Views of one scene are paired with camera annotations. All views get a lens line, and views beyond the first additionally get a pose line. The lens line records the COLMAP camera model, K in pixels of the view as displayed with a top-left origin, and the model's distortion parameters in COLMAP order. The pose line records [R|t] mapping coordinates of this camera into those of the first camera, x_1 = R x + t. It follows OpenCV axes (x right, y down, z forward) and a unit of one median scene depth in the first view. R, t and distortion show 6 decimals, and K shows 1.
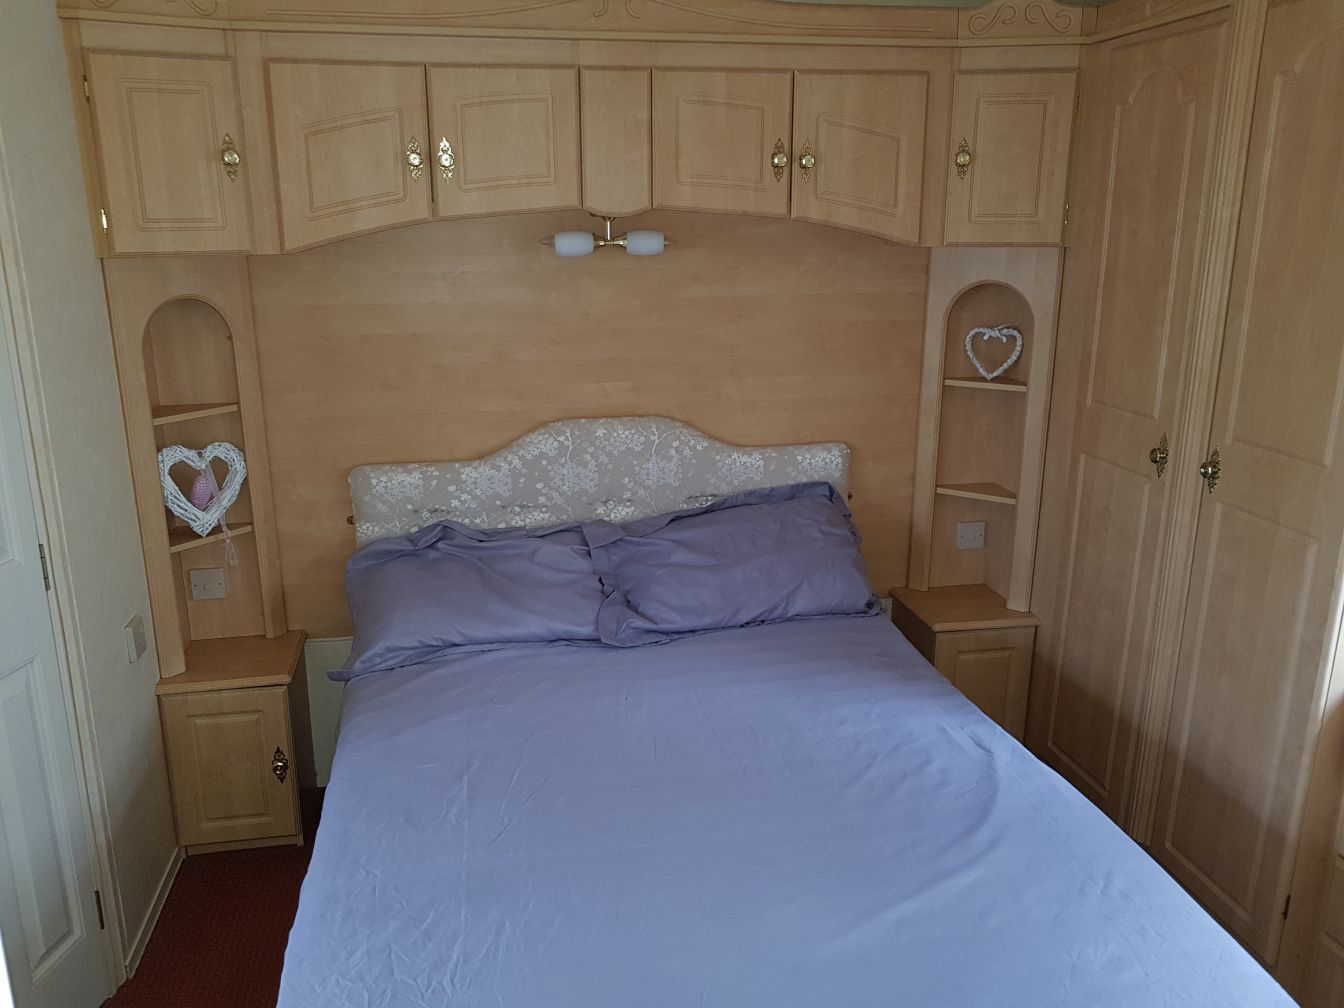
lens RADIAL K [[1059.6, 0, 672.0], [0, 1059.6, 504.0], [0, 0, 1]] dist [-0.002553, -0.004676]
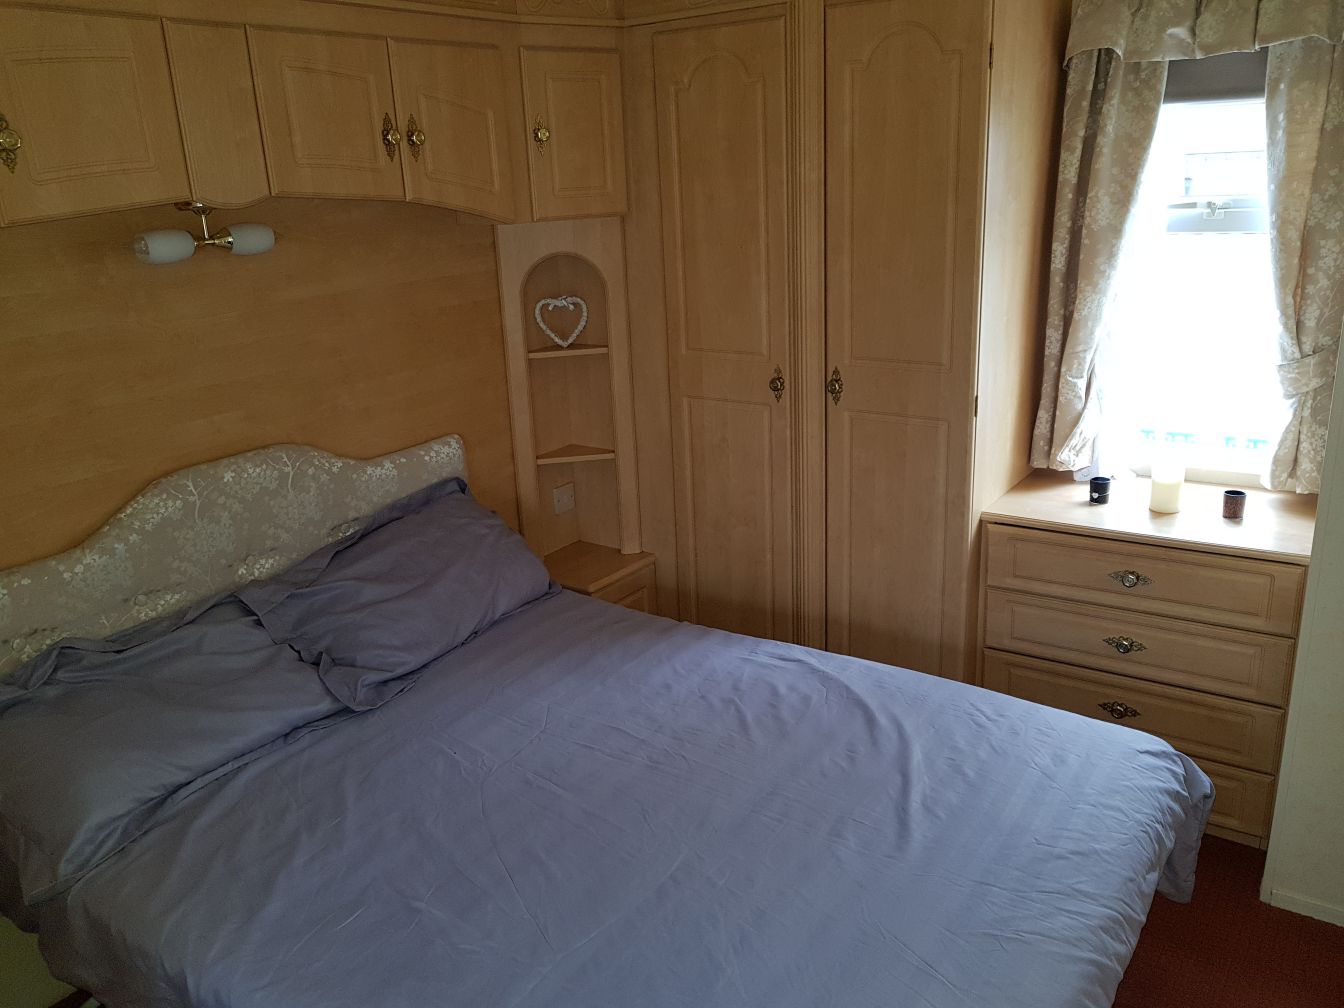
lens RADIAL K [[1052.7, 0, 672.0], [0, 1052.7, 504.0], [0, 0, 1]] dist [-0.004004, 0.005749]
pose [[0.716100, -0.237416, 0.656379, -0.379988], [0.225140, 0.968679, 0.104752, -0.058378], [-0.660691, 0.072764, 0.747123, 0.184399]]
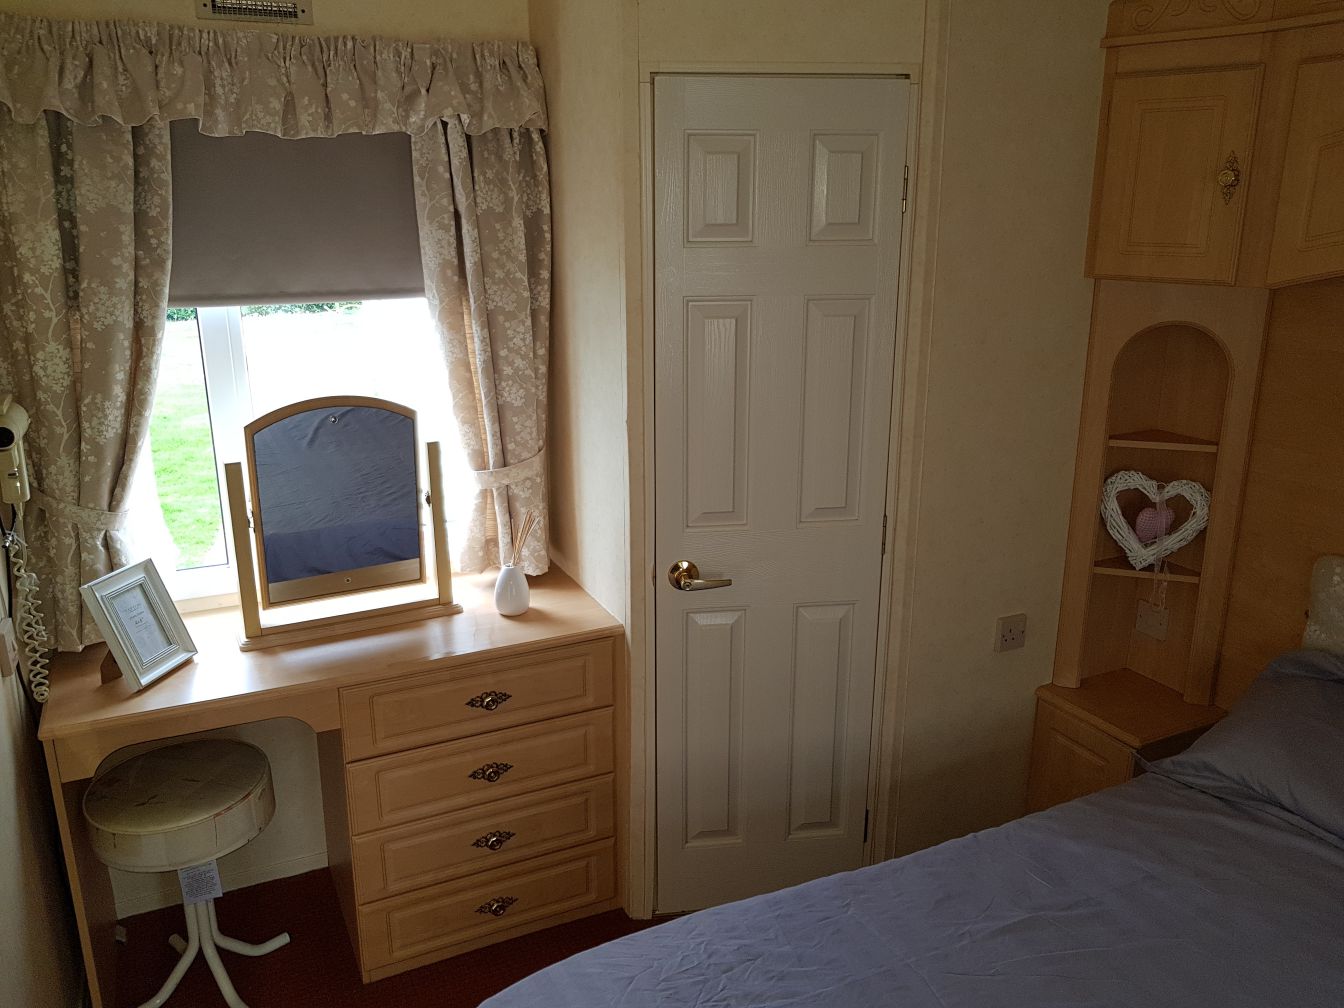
lens RADIAL K [[1059.6, 0, 672.0], [0, 1059.6, 504.0], [0, 0, 1]] dist [-0.002553, -0.004676]
pose [[0.256583, 0.273532, -0.927009, 0.319725], [-0.254712, 0.944350, 0.208149, -0.116243], [0.932356, 0.182713, 0.311976, 0.290655]]
